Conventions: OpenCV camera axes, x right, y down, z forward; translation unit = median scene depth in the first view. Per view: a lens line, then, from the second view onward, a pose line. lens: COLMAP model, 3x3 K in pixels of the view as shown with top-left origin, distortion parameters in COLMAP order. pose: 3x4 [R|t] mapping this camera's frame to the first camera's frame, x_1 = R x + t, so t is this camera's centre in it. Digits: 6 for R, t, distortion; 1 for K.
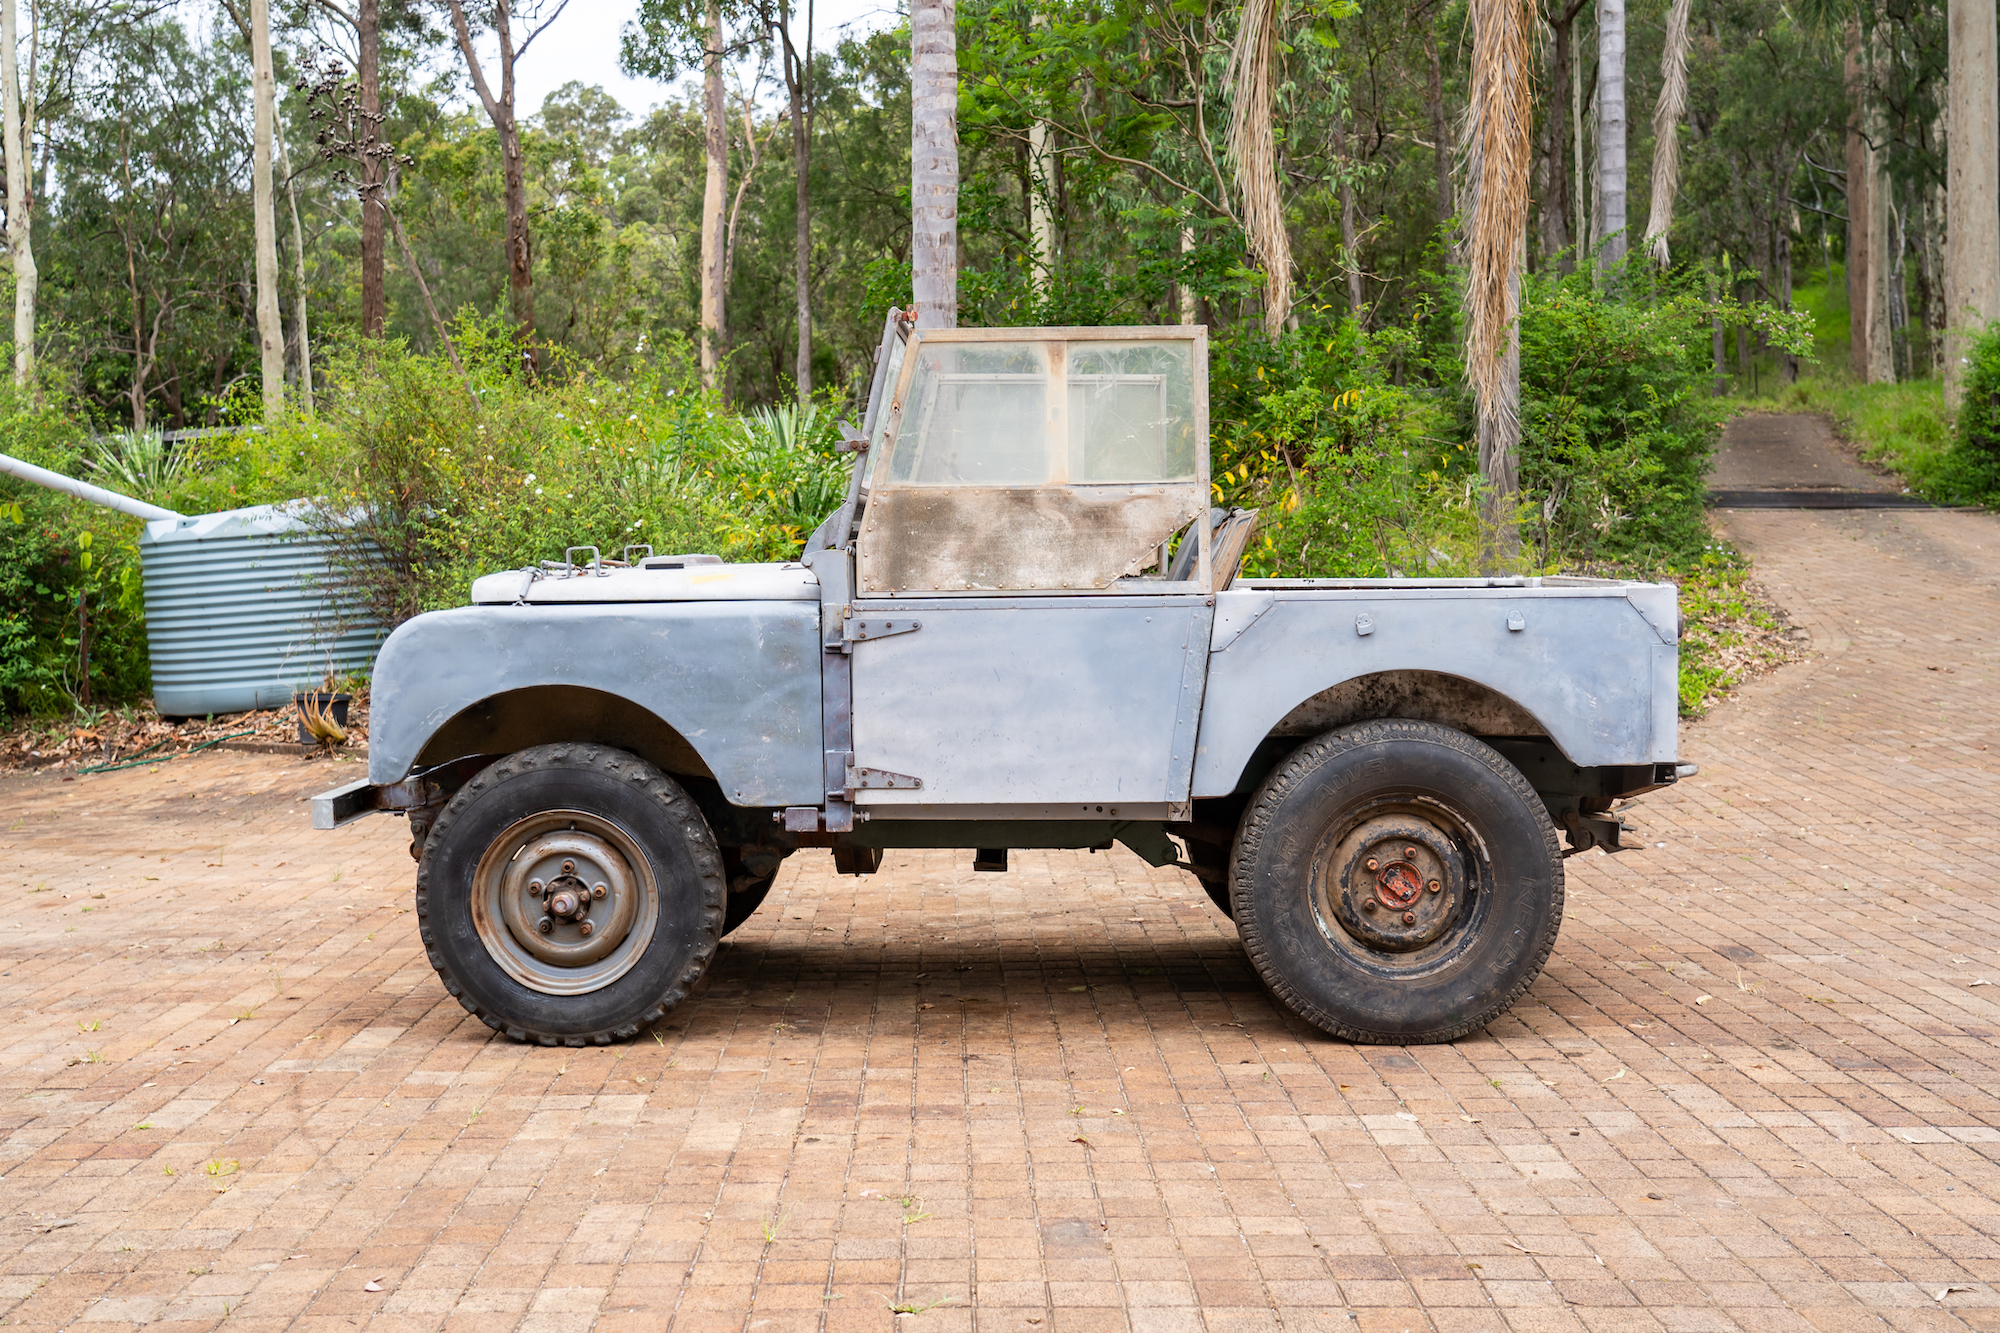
lens RADIAL K [[2202.4, 0, 958.6], [0, 2202.4, 638.4], [0, 0, 1]] dist [0.024527, 0.000000]
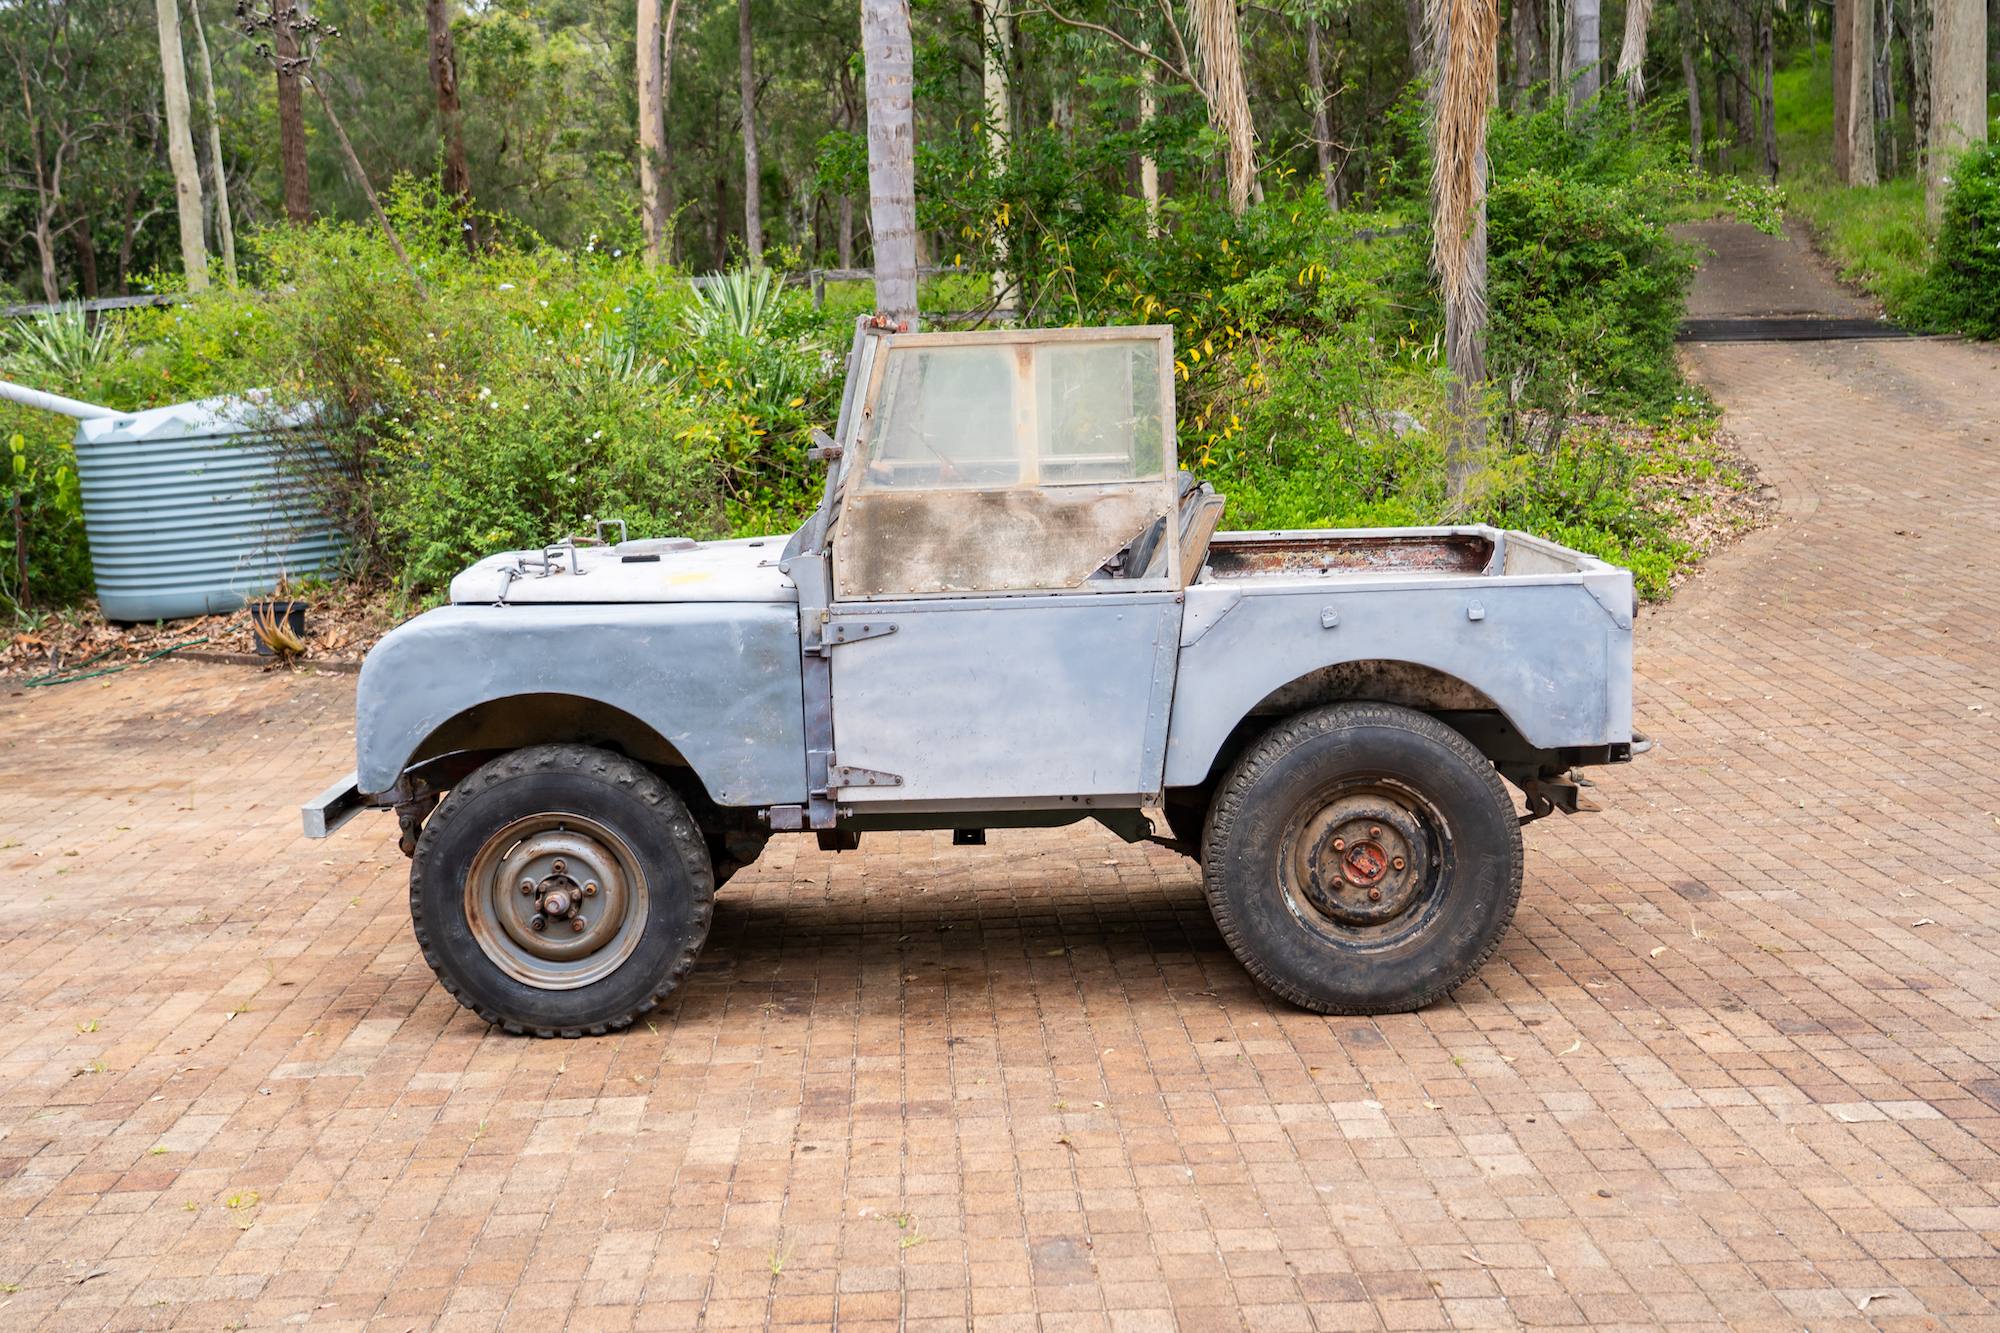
lens RADIAL K [[2270.7, 0, 988.1], [0, 2270.7, 643.8], [0, 0, 1]] dist [0.060102, 0.000000]
pose [[0.999264, -0.024448, 0.029556, -0.006350], [0.021758, 0.995870, 0.088149, -0.089051], [-0.031589, -0.087441, 0.995669, -0.051424]]
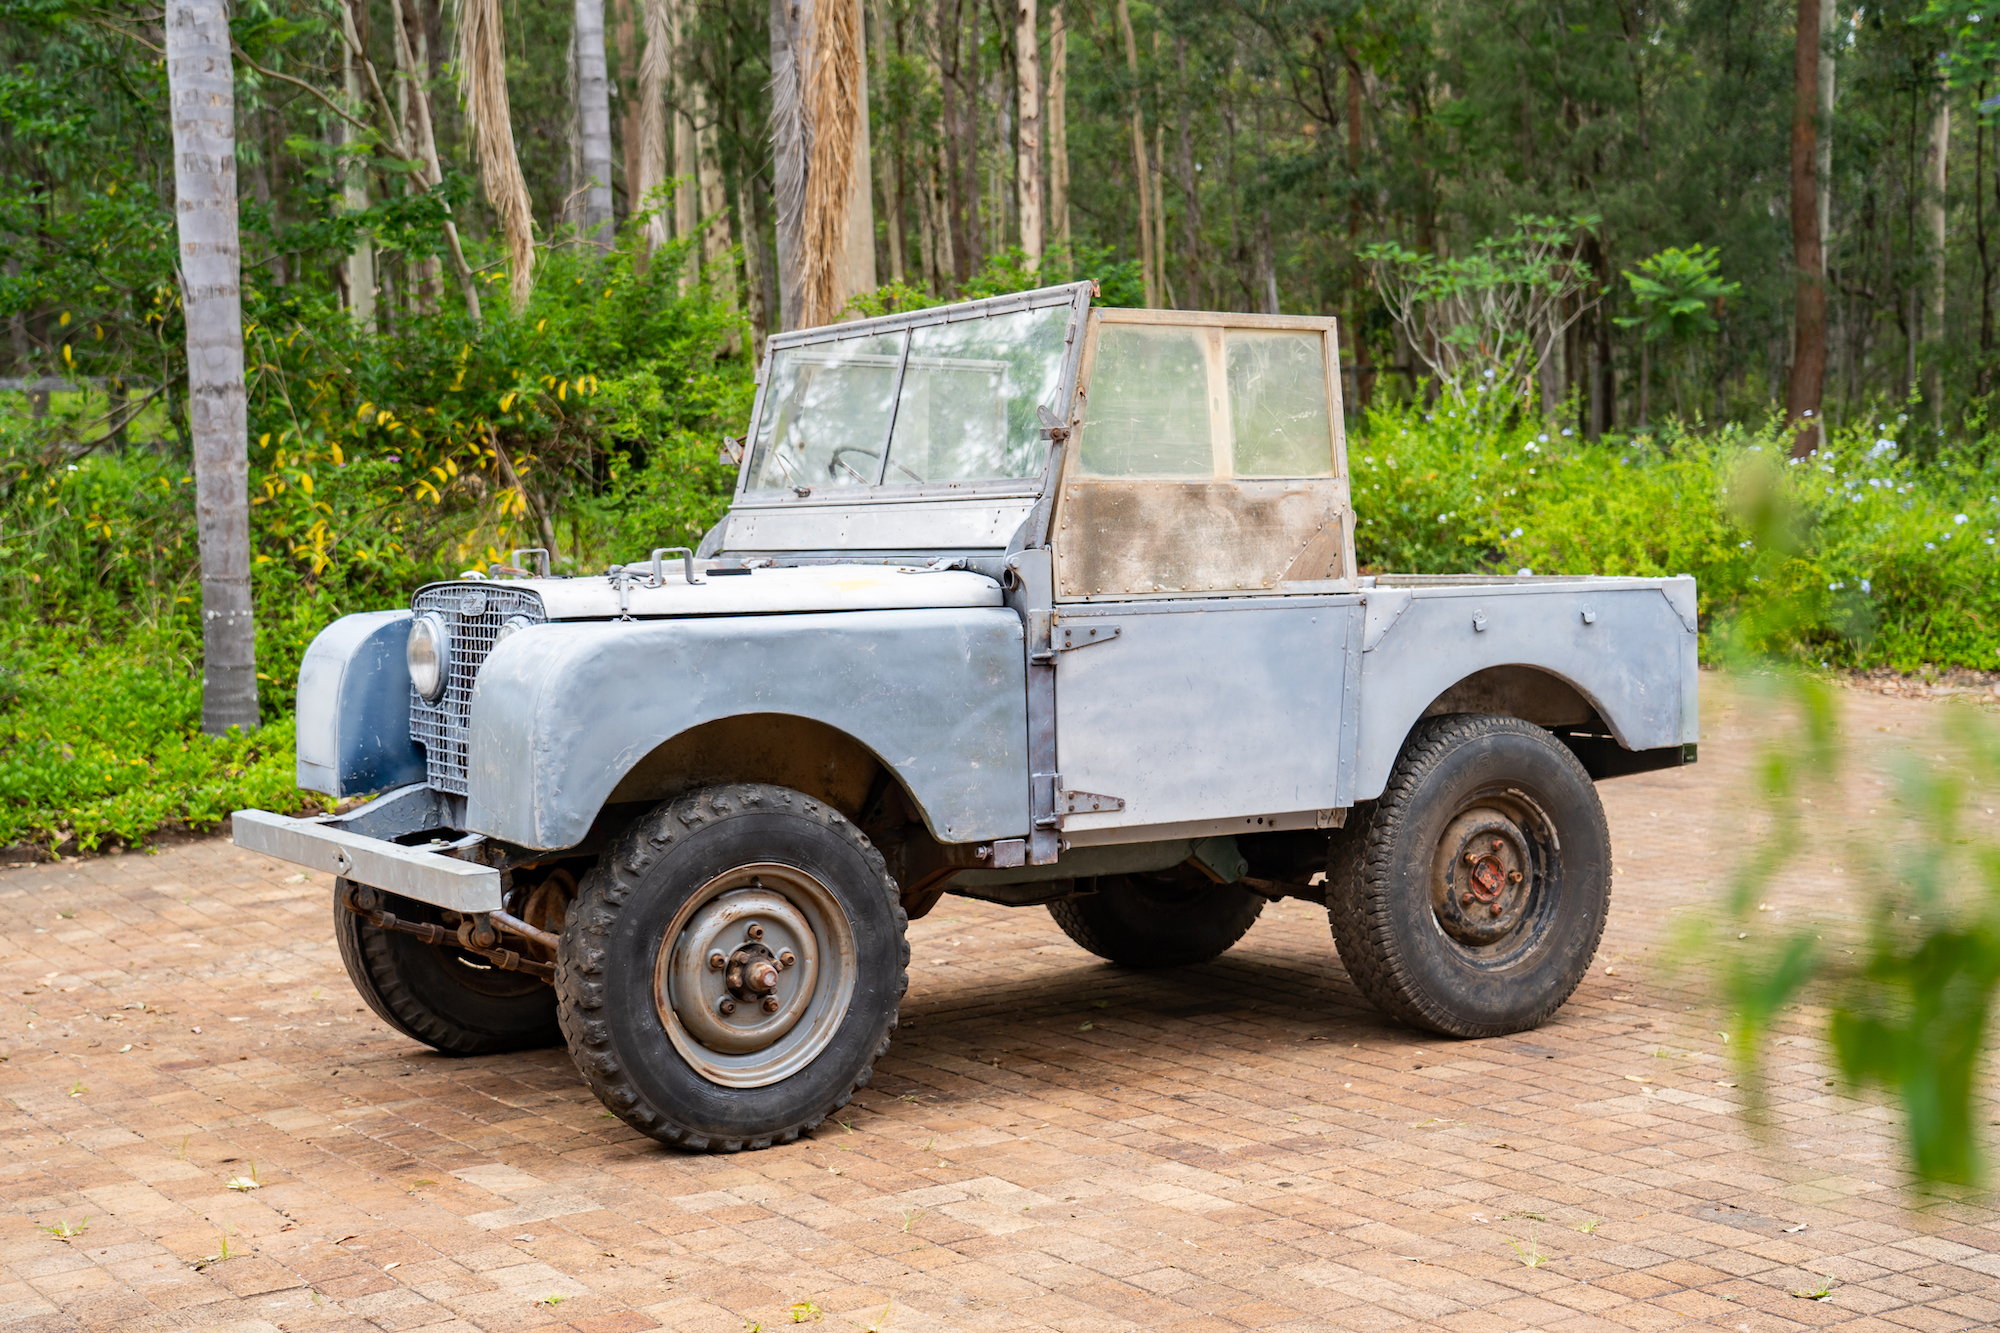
lens RADIAL K [[2596.4, 0, 1004.2], [0, 2596.4, 666.9], [0, 0, 1]] dist [0.188222, 0.000000]
pose [[0.825255, -0.029952, 0.563966, -0.655679], [0.031159, 0.999486, 0.007486, -0.000844], [-0.563901, 0.011394, 0.825764, 0.133694]]
